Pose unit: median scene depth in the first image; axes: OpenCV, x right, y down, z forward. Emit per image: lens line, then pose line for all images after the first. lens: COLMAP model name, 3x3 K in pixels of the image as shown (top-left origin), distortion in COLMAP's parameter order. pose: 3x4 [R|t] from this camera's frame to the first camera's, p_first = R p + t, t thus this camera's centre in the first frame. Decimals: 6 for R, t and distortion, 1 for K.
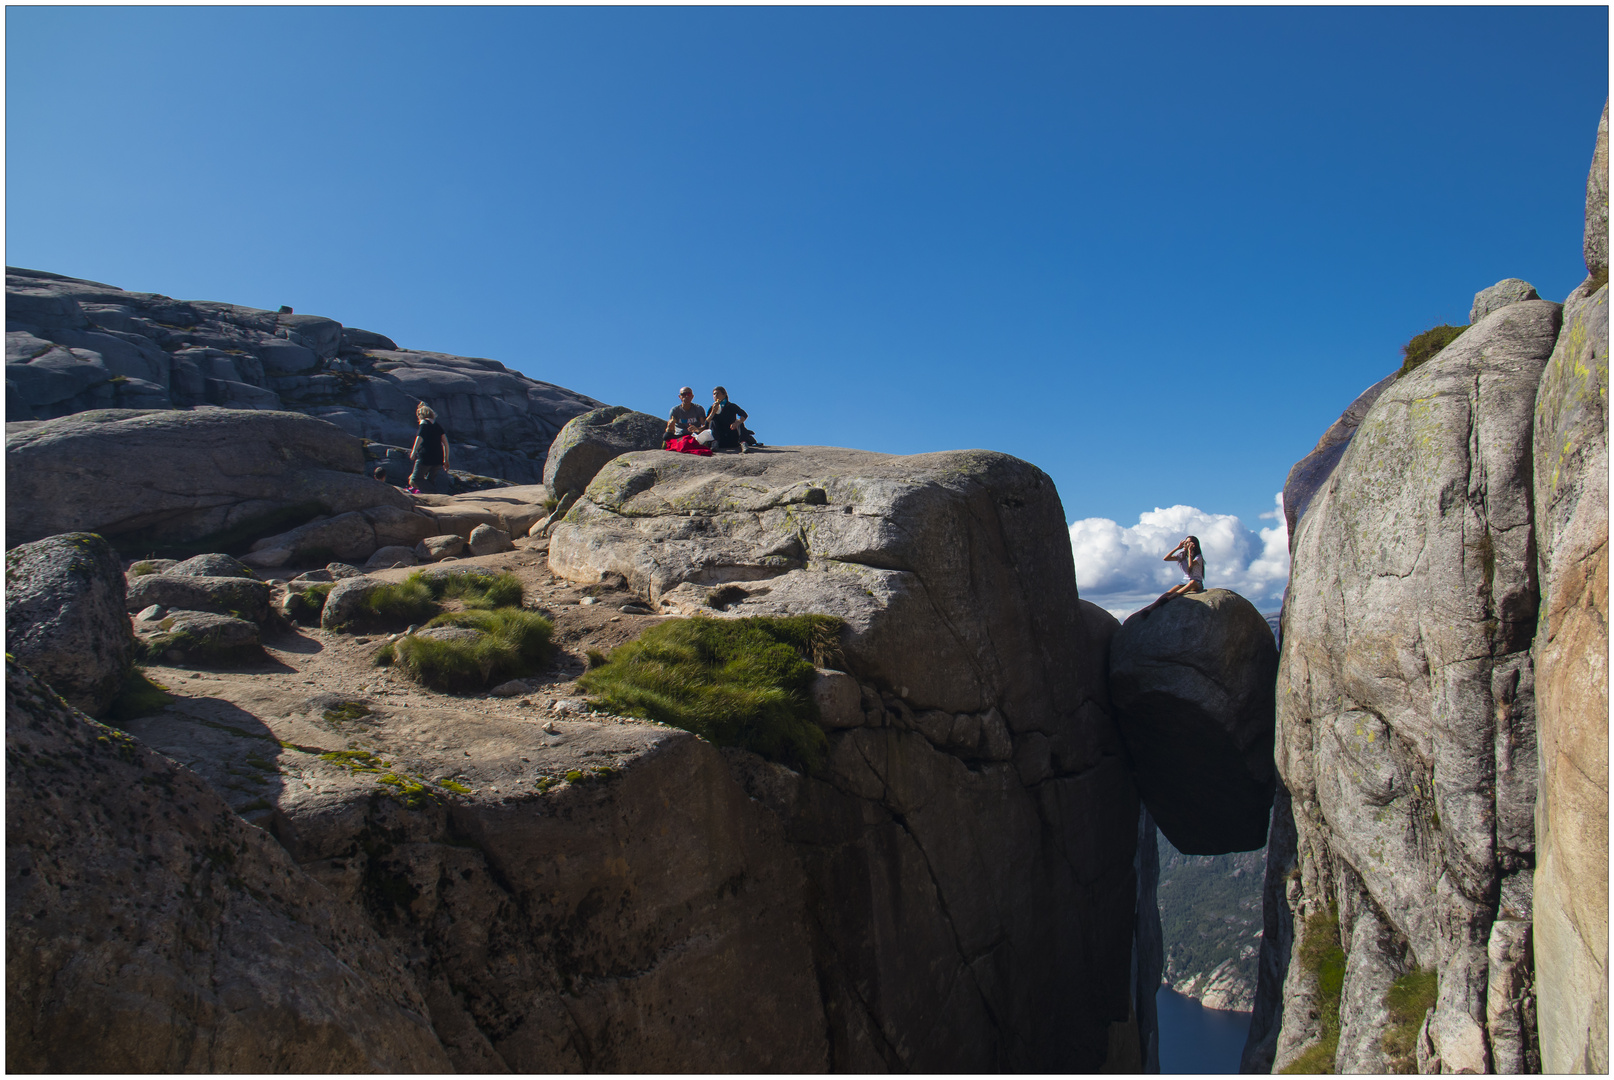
lens RADIAL K [[1344.5, 0, 810.4], [0, 1344.5, 526.3], [0, 0, 1]] dist [-0.188332, 0.105492]
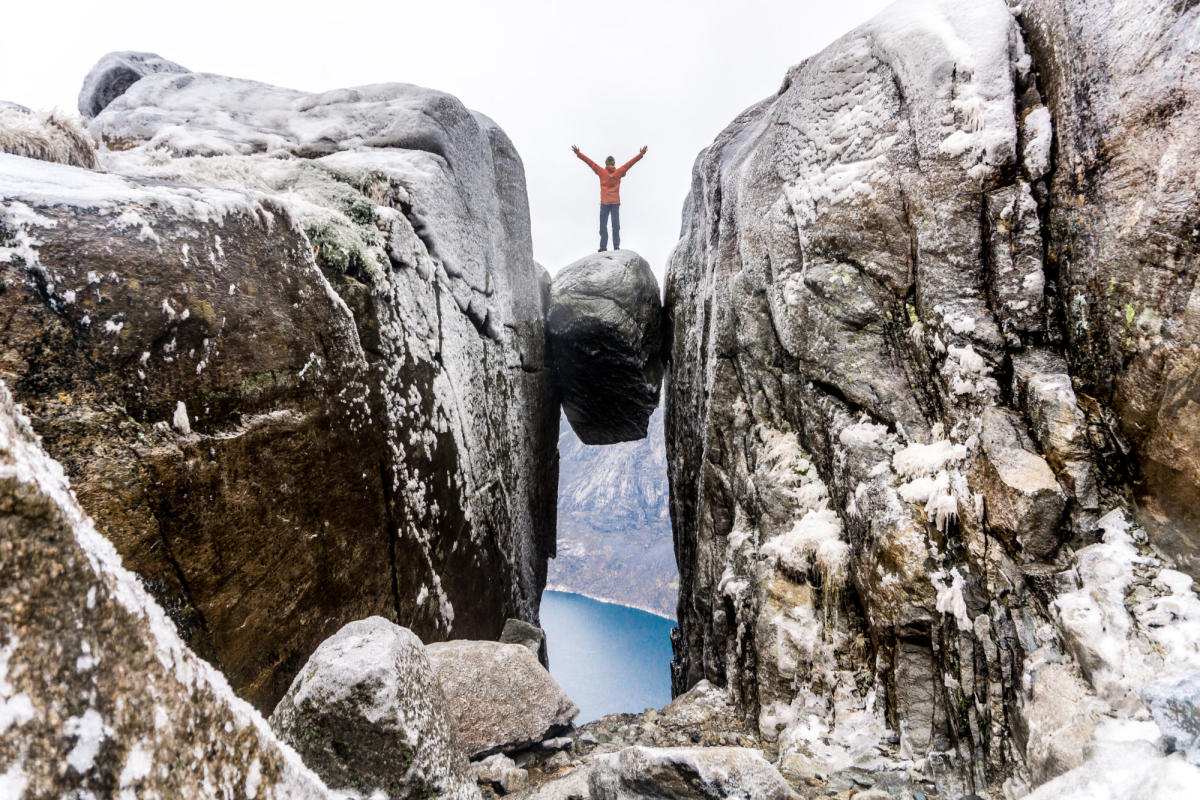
lens RADIAL K [[842.0, 0, 607.1], [0, 842.0, 387.3], [0, 0, 1]] dist [-0.013692, -0.007496]
pose [[0.927203, 0.019920, 0.374028, -0.081091], [-0.062804, 0.992716, 0.102817, 0.183598], [-0.369256, -0.118822, 0.921700, 0.295639]]
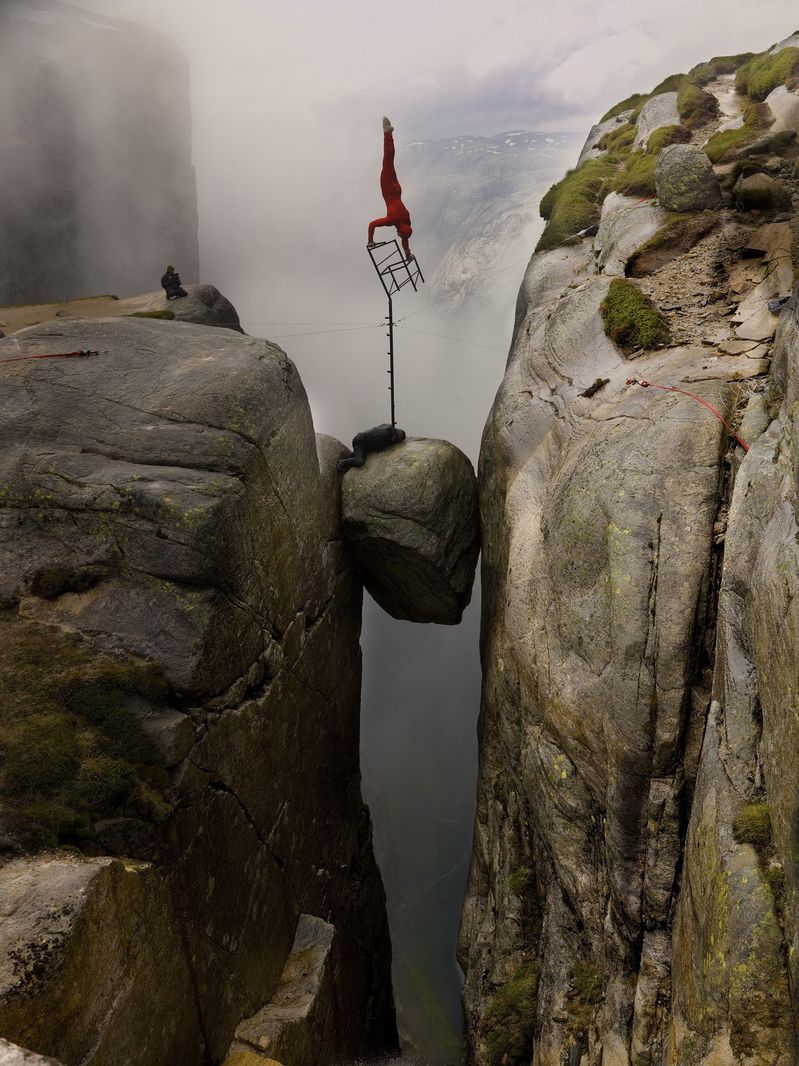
lens RADIAL K [[1283.4, 0, 393.6], [0, 1283.4, 544.1], [0, 0, 1]] dist [-0.027709, 0.000000]
pose [[0.952547, -0.092546, 0.289981, -0.135090], [-0.029003, 0.920732, 0.389117, -0.585965], [-0.303006, -0.379063, 0.874356, -0.099241]]
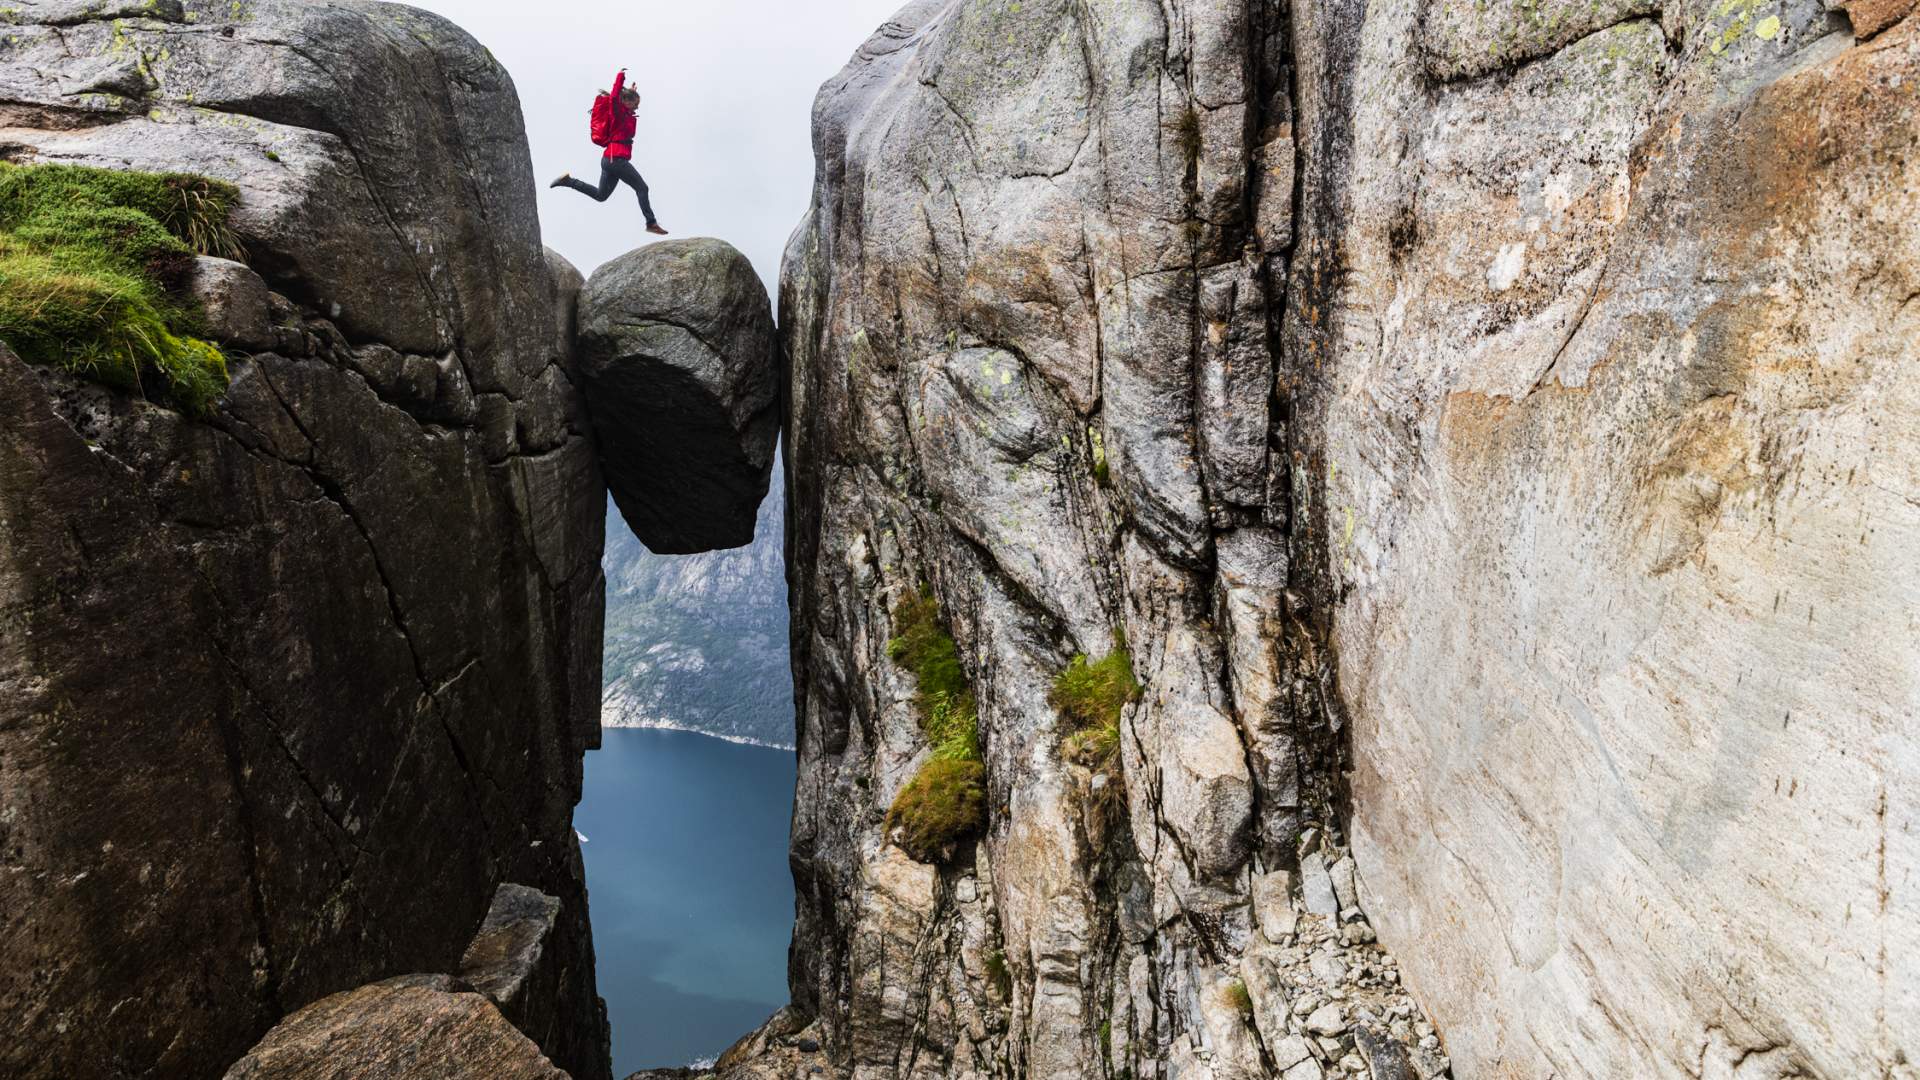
lens RADIAL K [[1390.4, 0, 969.8], [0, 1390.4, 544.7], [0, 0, 1]] dist [0.002004, -0.009788]
pose [[0.853067, -0.039036, 0.520339, -0.031893], [-0.078142, 0.976395, 0.201361, 0.085731], [-0.515917, -0.212434, 0.829881, 0.260055]]
